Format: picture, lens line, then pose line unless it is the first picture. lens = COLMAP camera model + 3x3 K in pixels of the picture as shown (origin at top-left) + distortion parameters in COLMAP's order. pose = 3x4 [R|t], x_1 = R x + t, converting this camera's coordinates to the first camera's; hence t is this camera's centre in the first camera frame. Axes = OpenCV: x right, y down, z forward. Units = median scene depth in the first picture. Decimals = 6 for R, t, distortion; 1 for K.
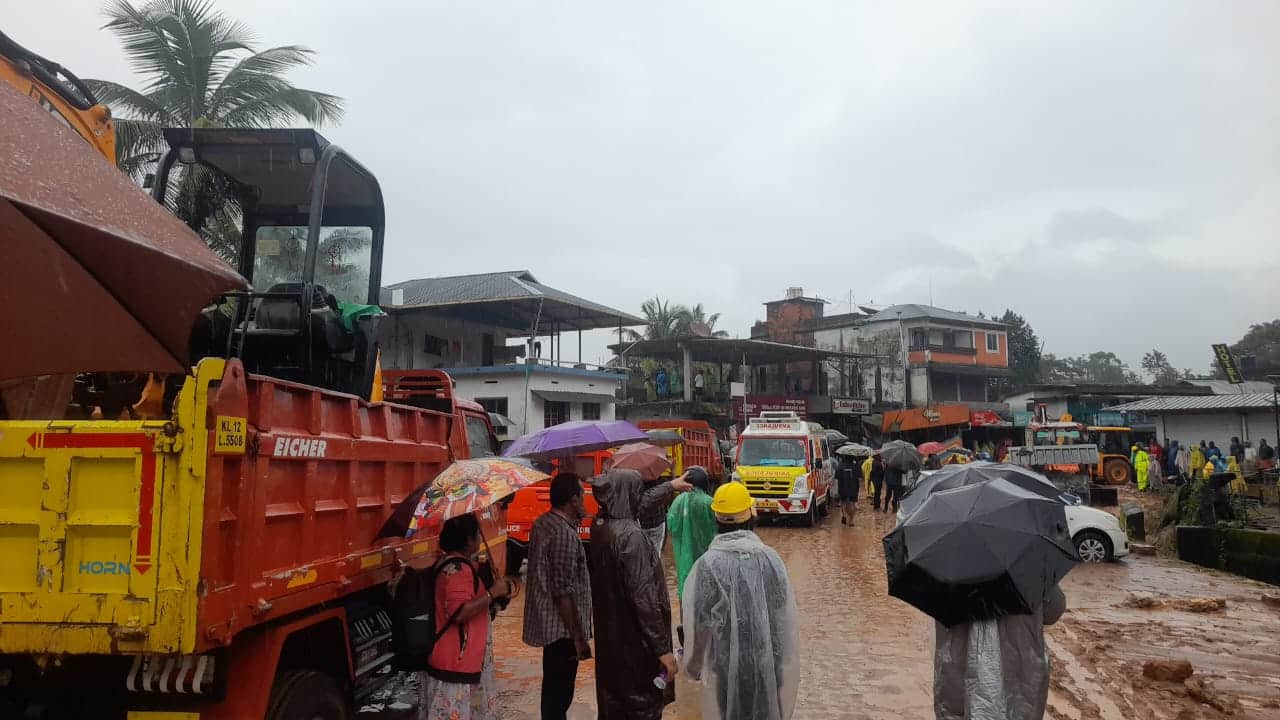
lens RADIAL K [[982.4, 0, 643.8], [0, 982.4, 357.5], [0, 0, 1]] dist [-0.009545, -0.000566]
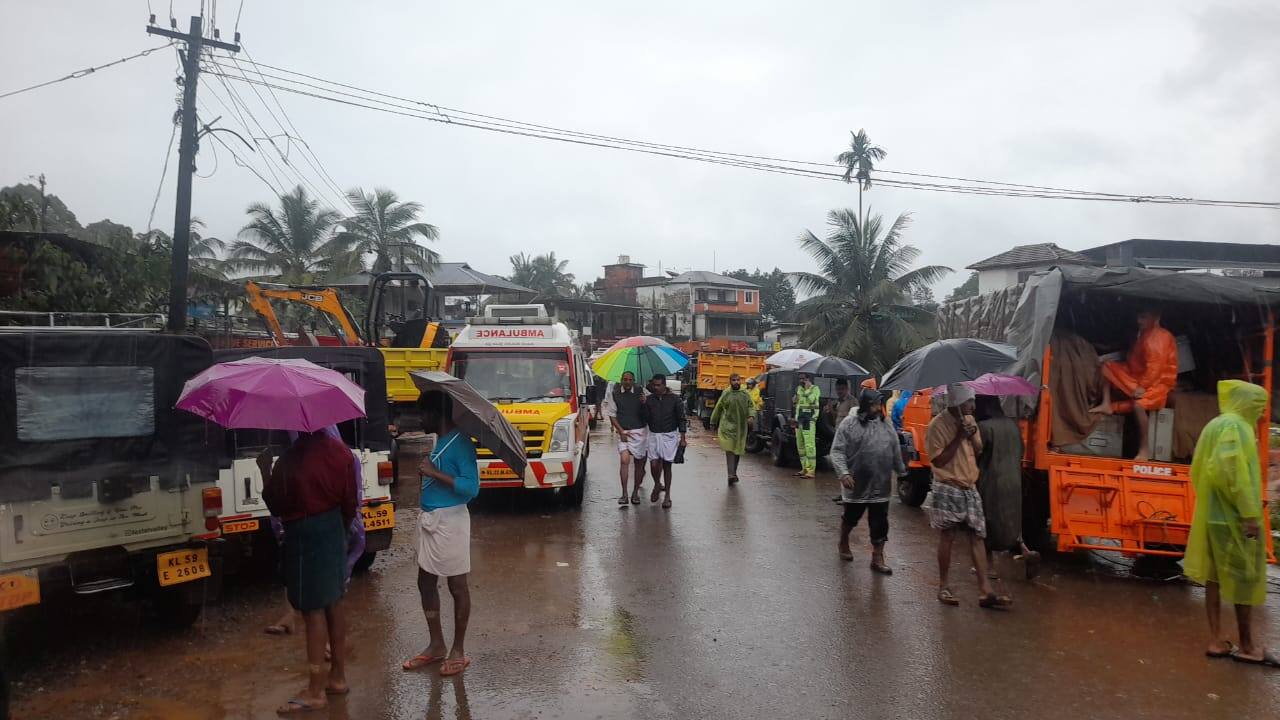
lens RADIAL K [[982.4, 0, 641.1], [0, 982.4, 361.8], [0, 0, 1]] dist [-0.009545, -0.000566]
pose [[0.987240, -0.002155, 0.159223, -0.059896], [-0.011263, 0.996459, 0.083320, -0.040965], [-0.158838, -0.084050, 0.983720, -0.503308]]
